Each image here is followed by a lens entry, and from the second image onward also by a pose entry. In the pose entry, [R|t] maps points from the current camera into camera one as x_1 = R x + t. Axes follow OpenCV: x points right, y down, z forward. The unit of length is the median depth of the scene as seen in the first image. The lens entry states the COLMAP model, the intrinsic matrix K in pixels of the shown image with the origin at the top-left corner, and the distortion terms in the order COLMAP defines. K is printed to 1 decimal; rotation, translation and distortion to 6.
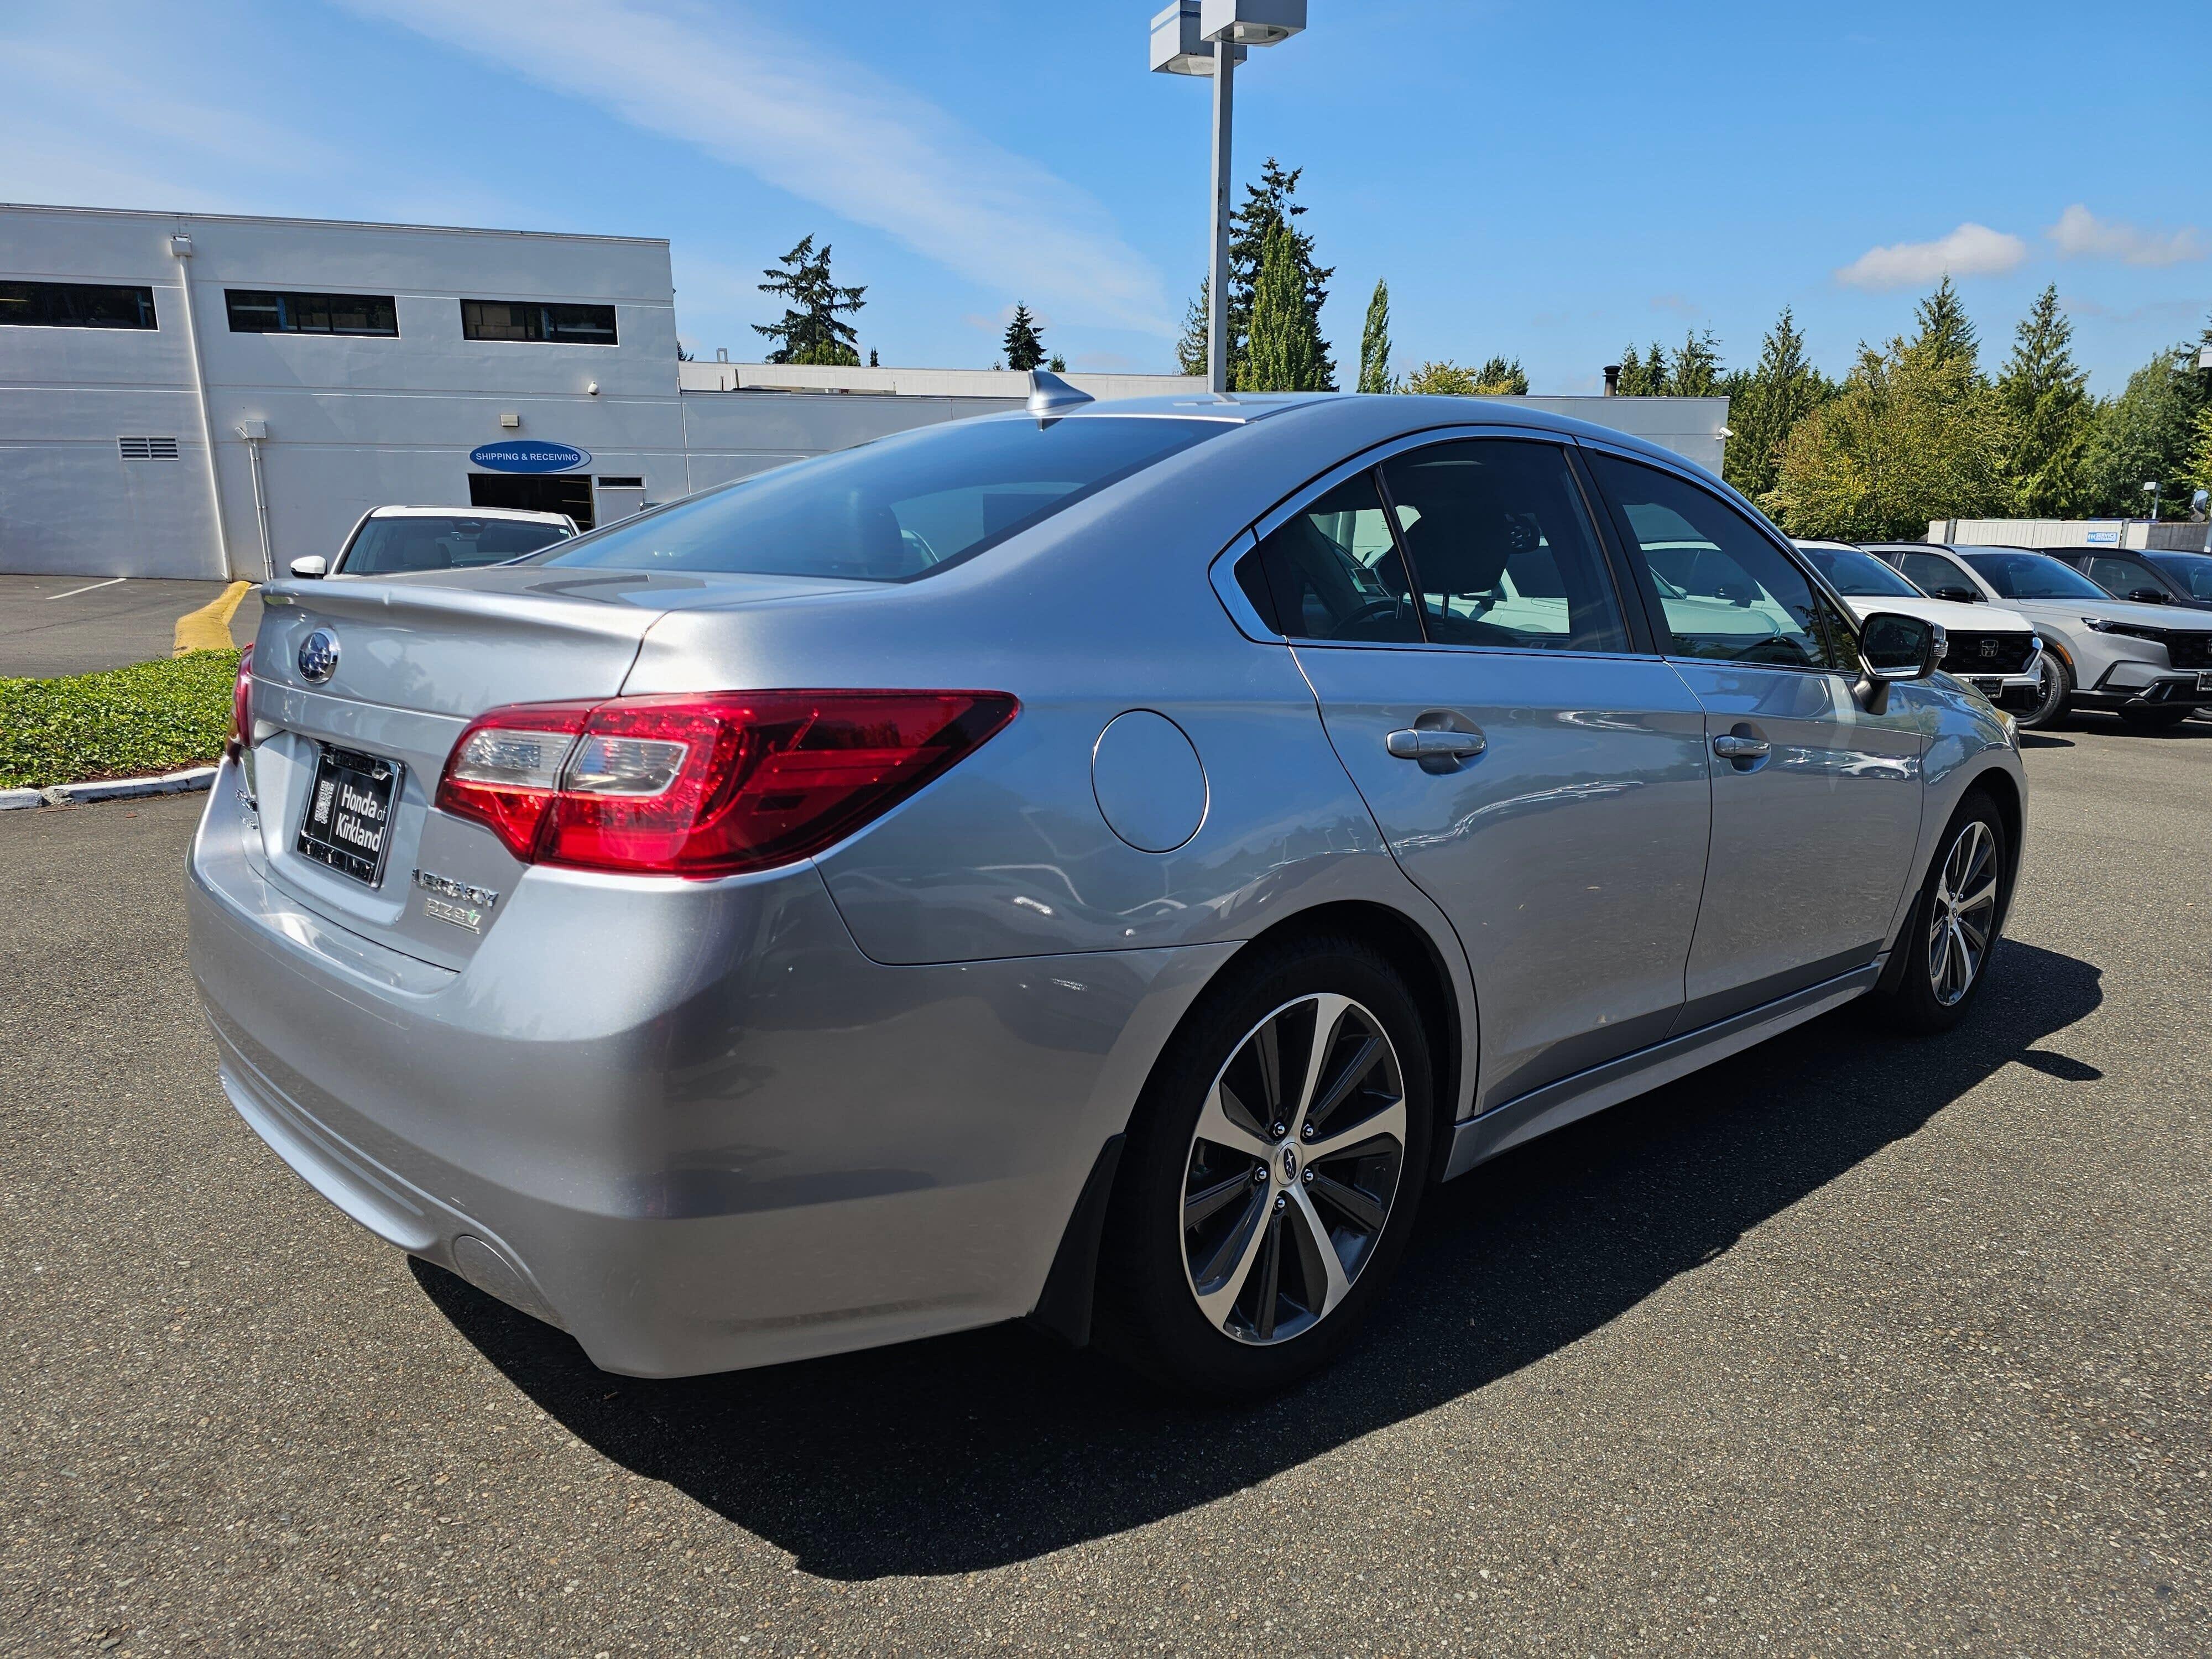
lens RADIAL K [[1491.6, 0, 1127.9], [0, 1491.6, 864.0], [0, 0, 1]] dist [0.026629, -0.026476]
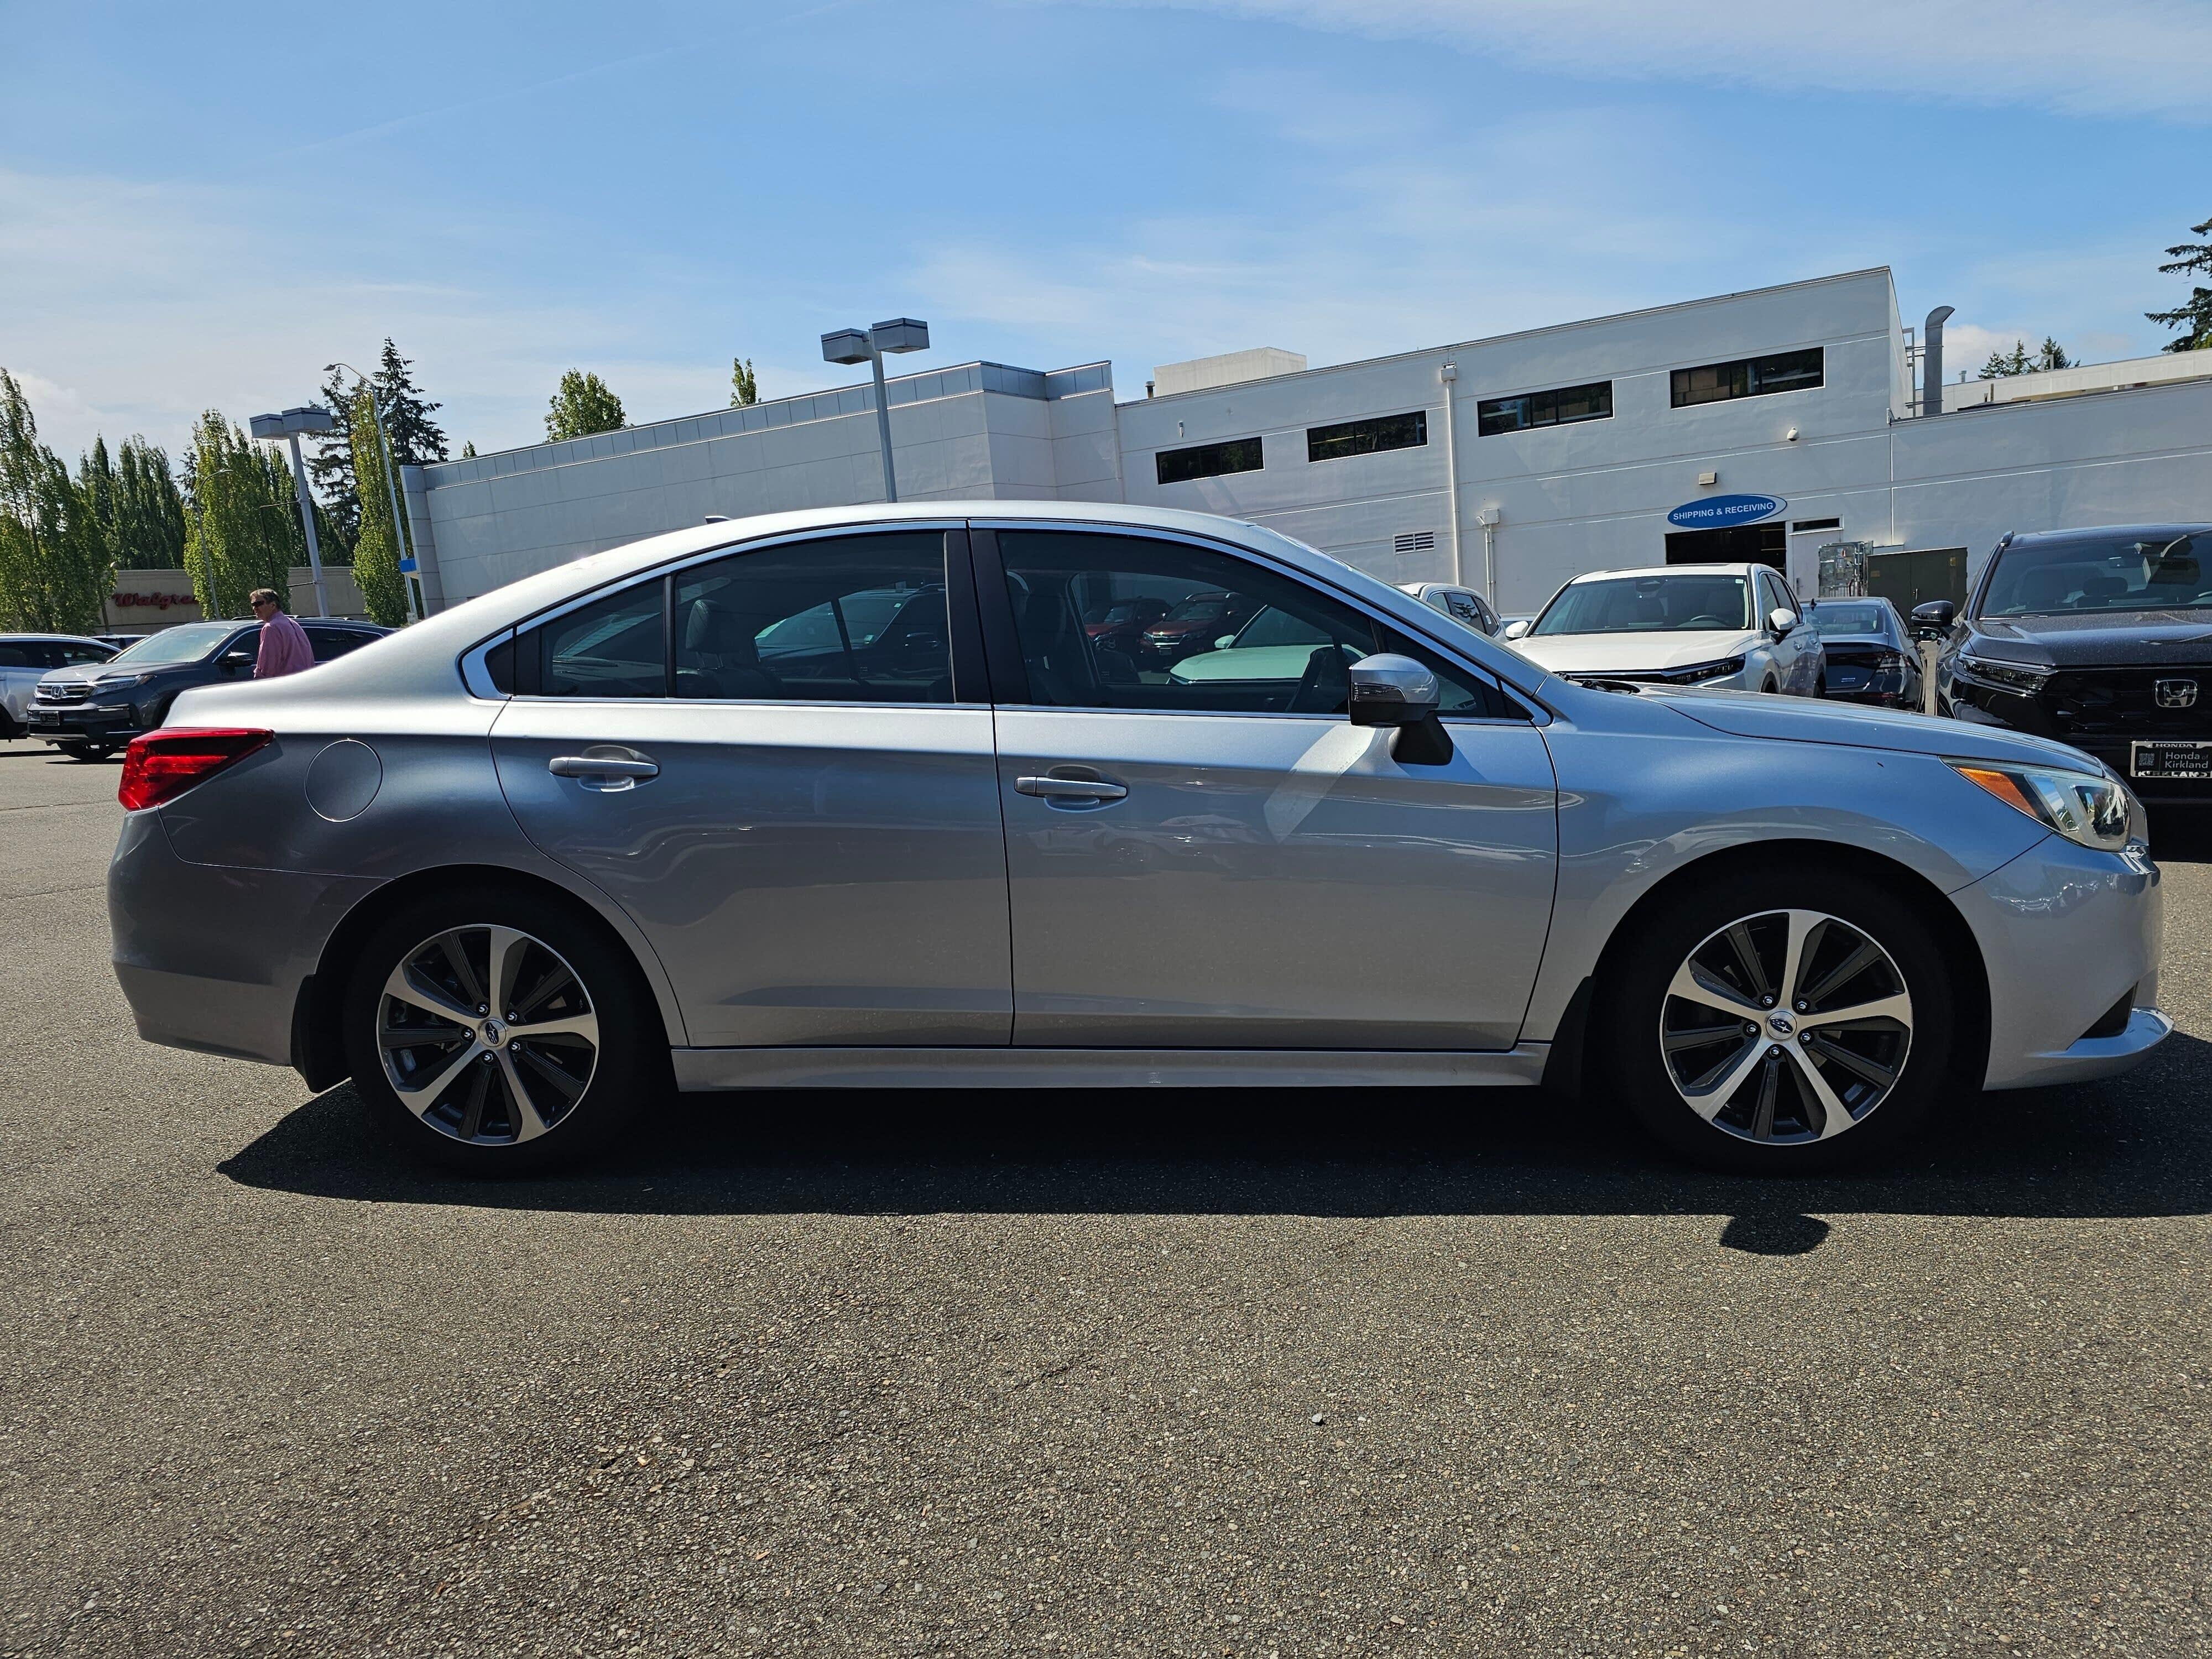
lens RADIAL K [[1491.6, 0, 1098.5], [0, 1491.6, 845.1], [0, 0, 1]] dist [0.026629, -0.026476]
pose [[0.643141, 0.054463, -0.763808, 0.120555], [-0.088626, 0.996058, -0.003601, -0.003269], [0.760601, 0.070009, 0.645433, 0.032296]]
